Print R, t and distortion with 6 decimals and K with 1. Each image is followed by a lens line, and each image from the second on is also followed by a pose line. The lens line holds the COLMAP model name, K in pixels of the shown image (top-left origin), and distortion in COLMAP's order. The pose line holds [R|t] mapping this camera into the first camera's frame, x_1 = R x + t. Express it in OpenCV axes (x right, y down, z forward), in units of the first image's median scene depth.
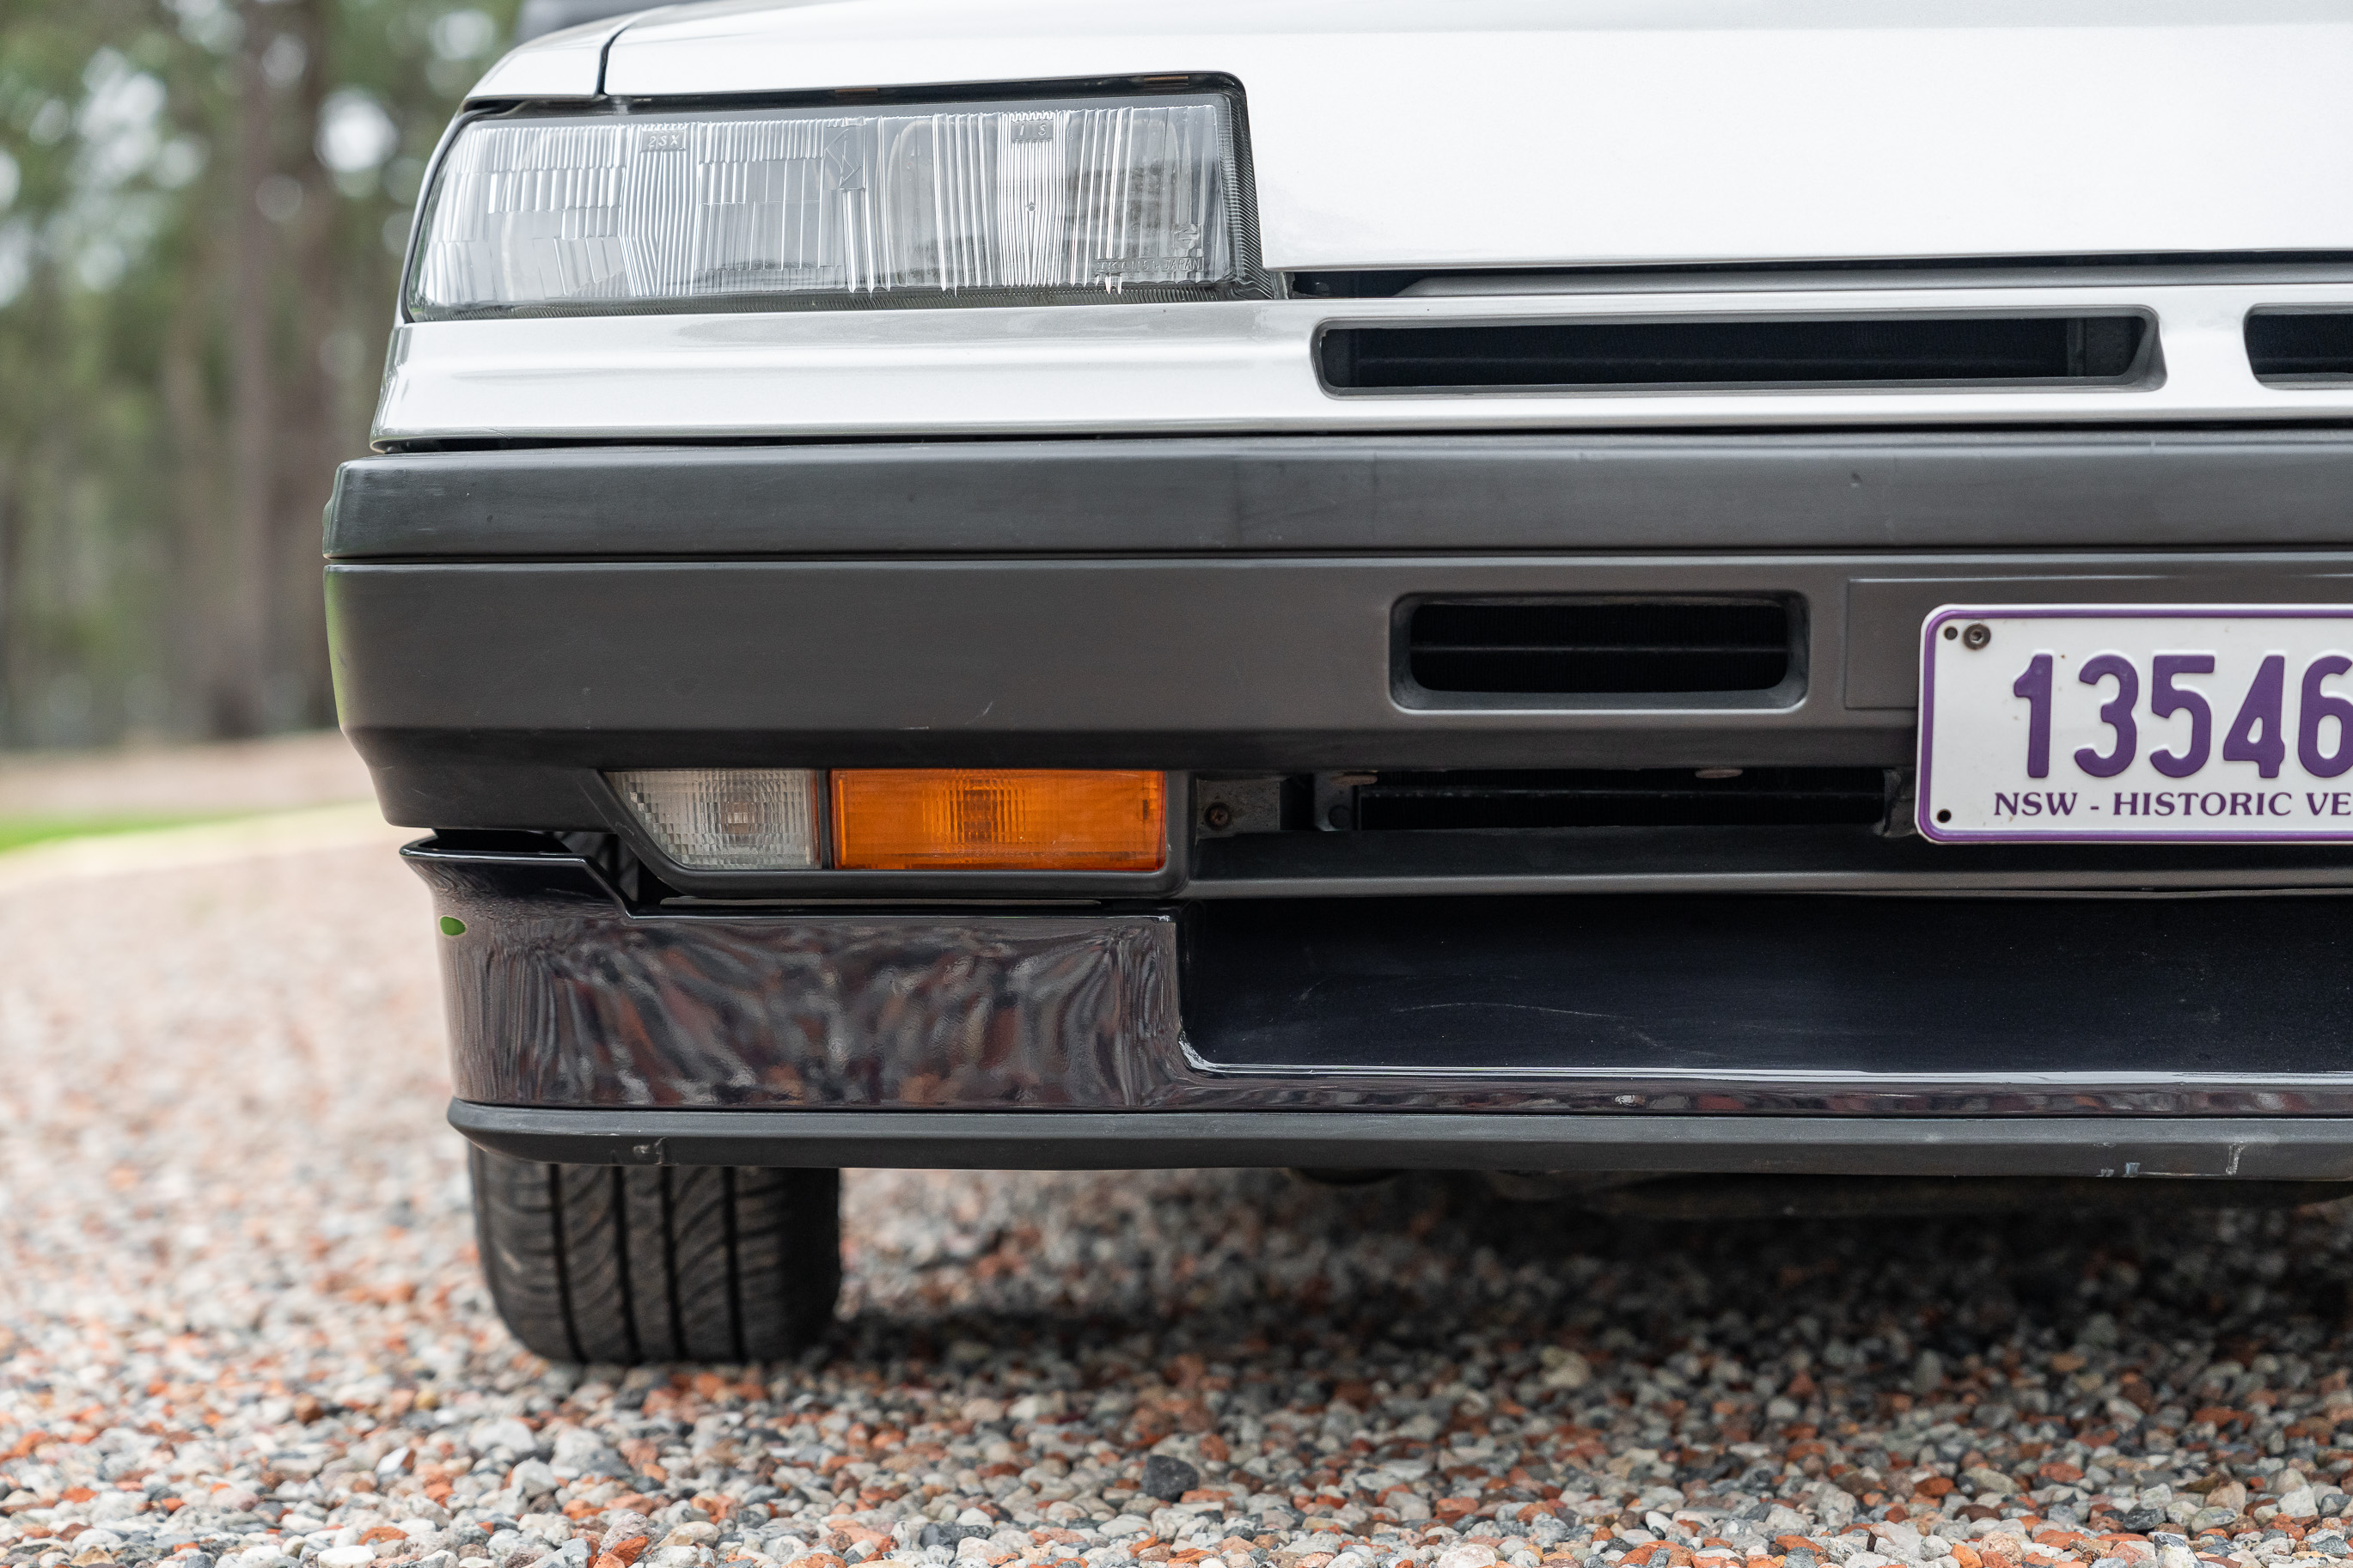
lens RADIAL K [[4408.3, 0, 1172.0], [0, 4408.3, 778.9], [0, 0, 1]] dist [0.019678, -0.071844]
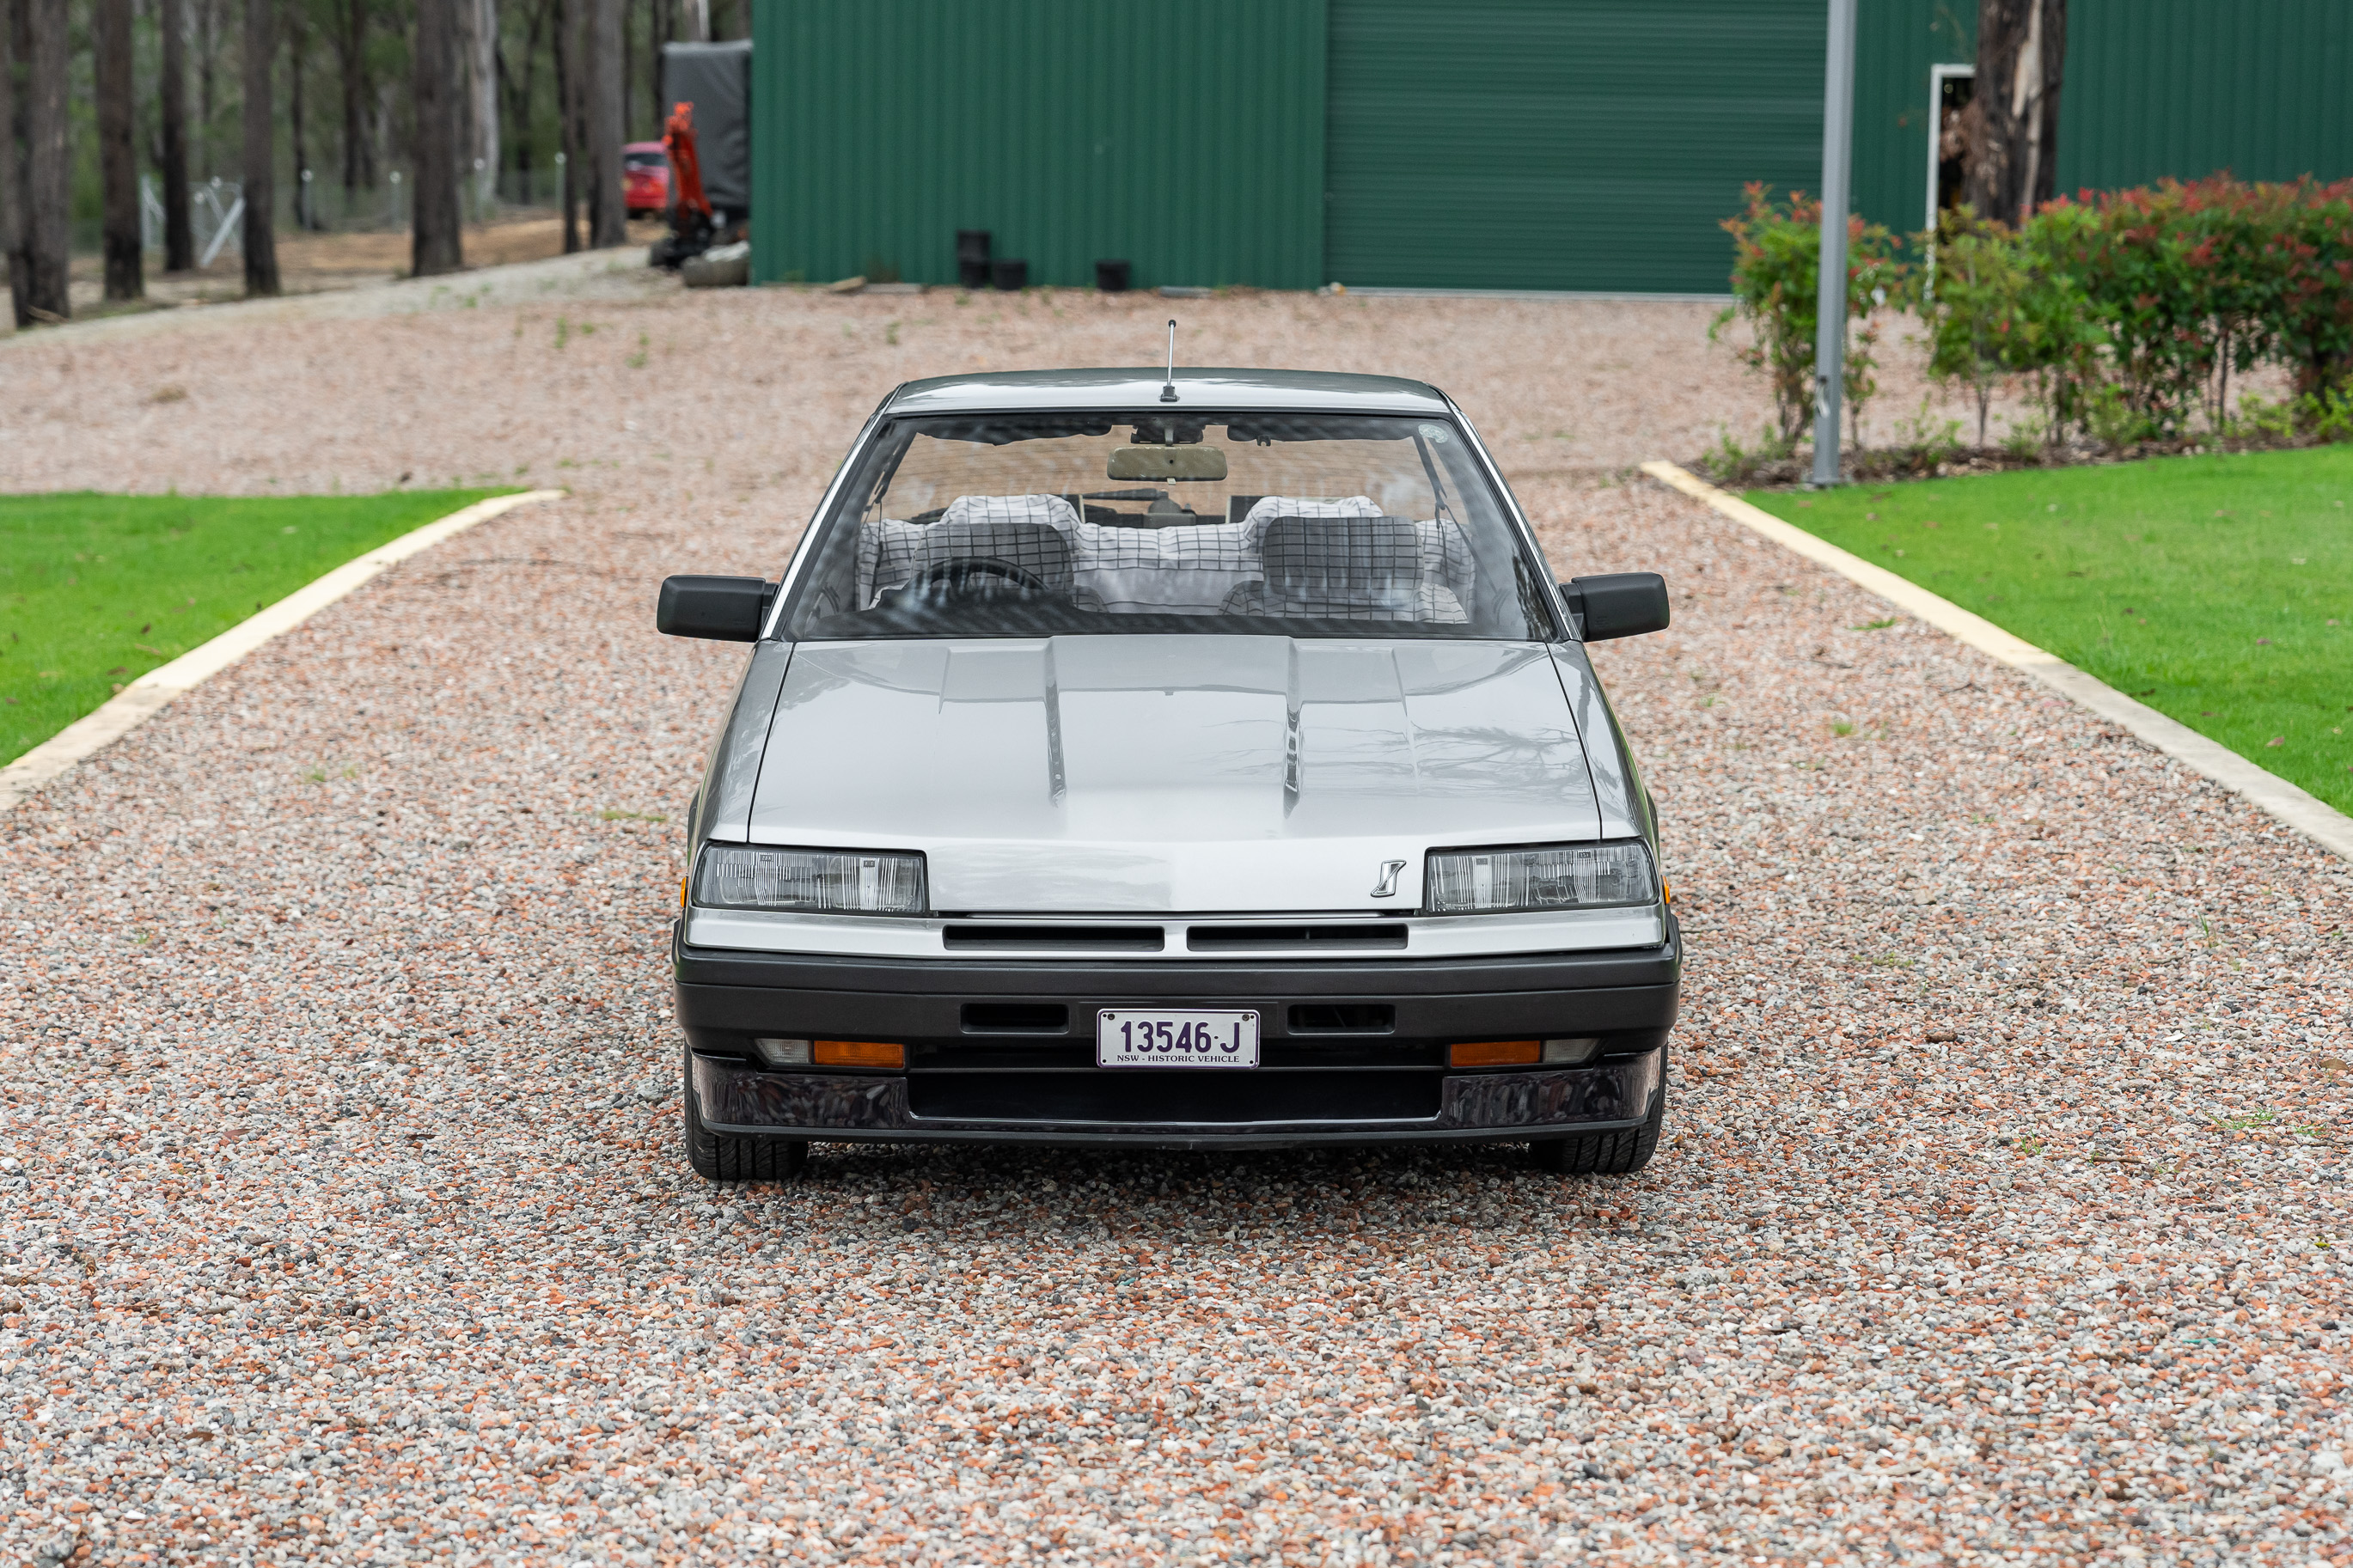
lens RADIAL K [[5105.5, 0, 1178.4], [0, 5105.5, 790.5], [0, 0, 1]] dist [0.028003, -0.077481]
pose [[0.999843, 0.007300, 0.016158, 0.155278], [-0.008775, 0.995610, 0.093189, -0.602624], [-0.015407, -0.093316, 0.995517, -3.203995]]
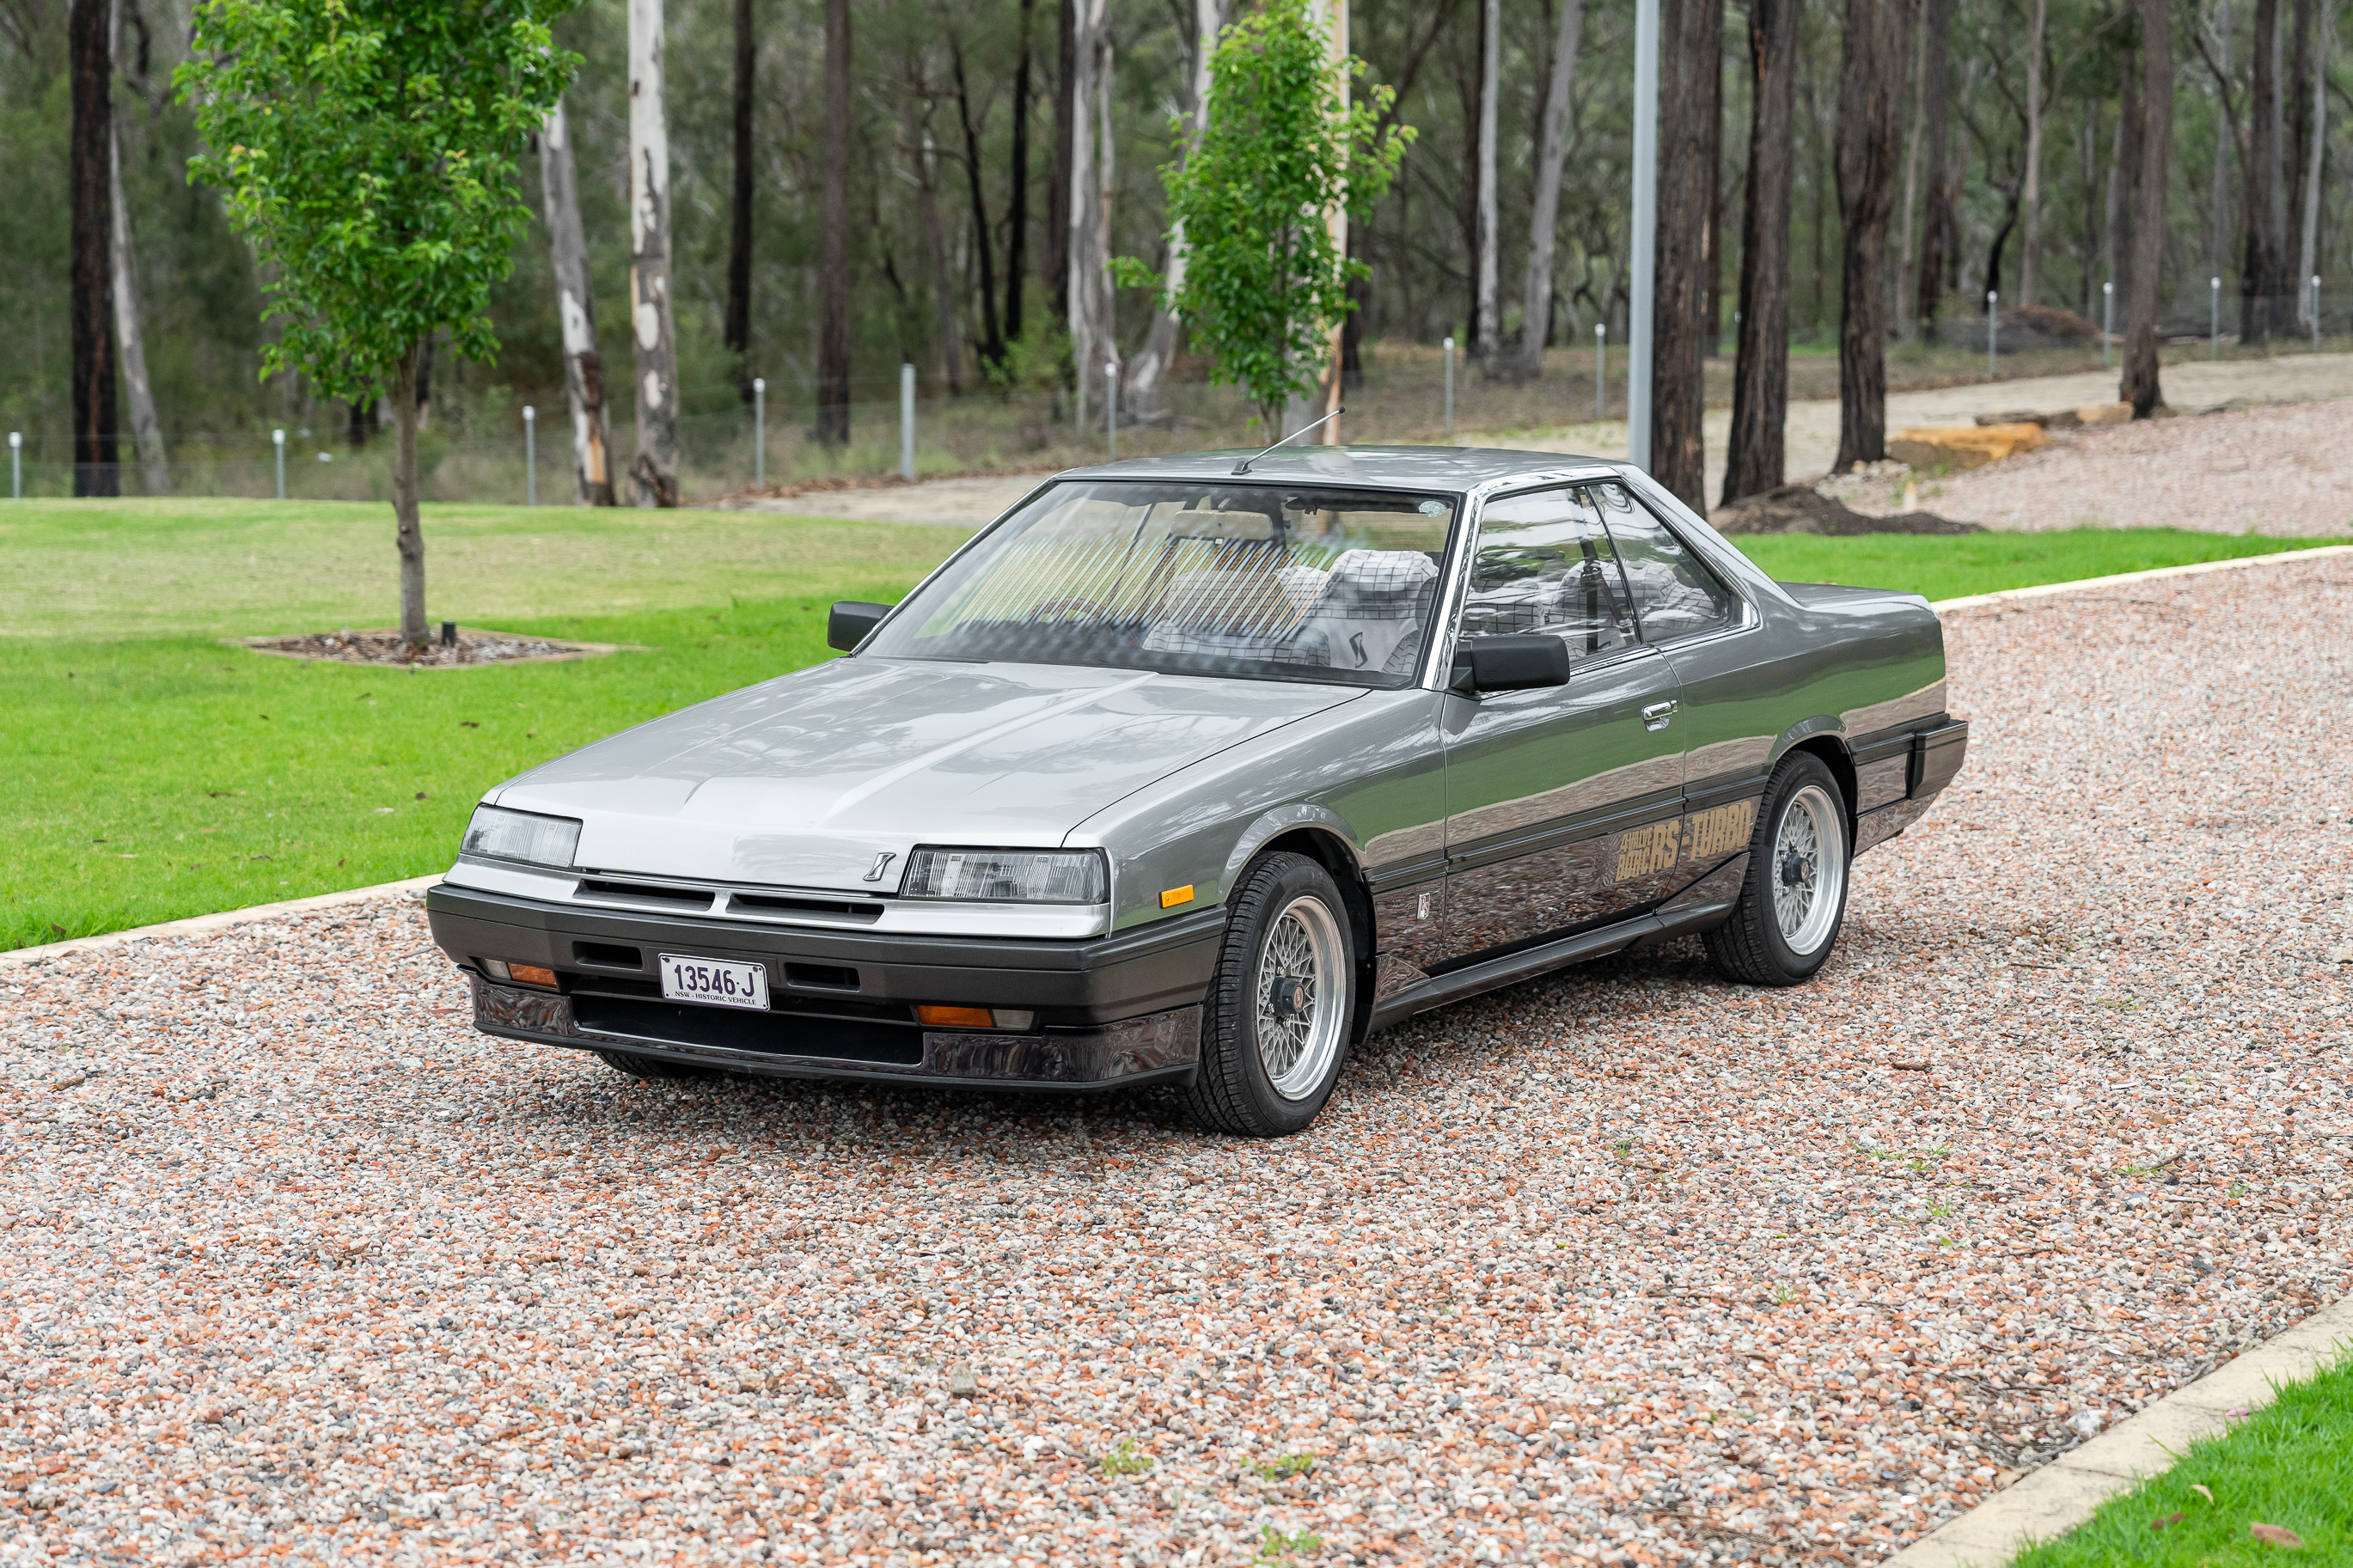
lens RADIAL K [[5005.1, 0, 1120.6], [0, 5005.1, 840.8], [0, 0, 1]] dist [0.023594, -0.039406]
pose [[0.867024, 0.073995, -0.492742, 3.101424], [-0.020476, 0.993368, 0.113144, -0.743744], [0.497846, -0.088009, 0.862788, -3.271268]]
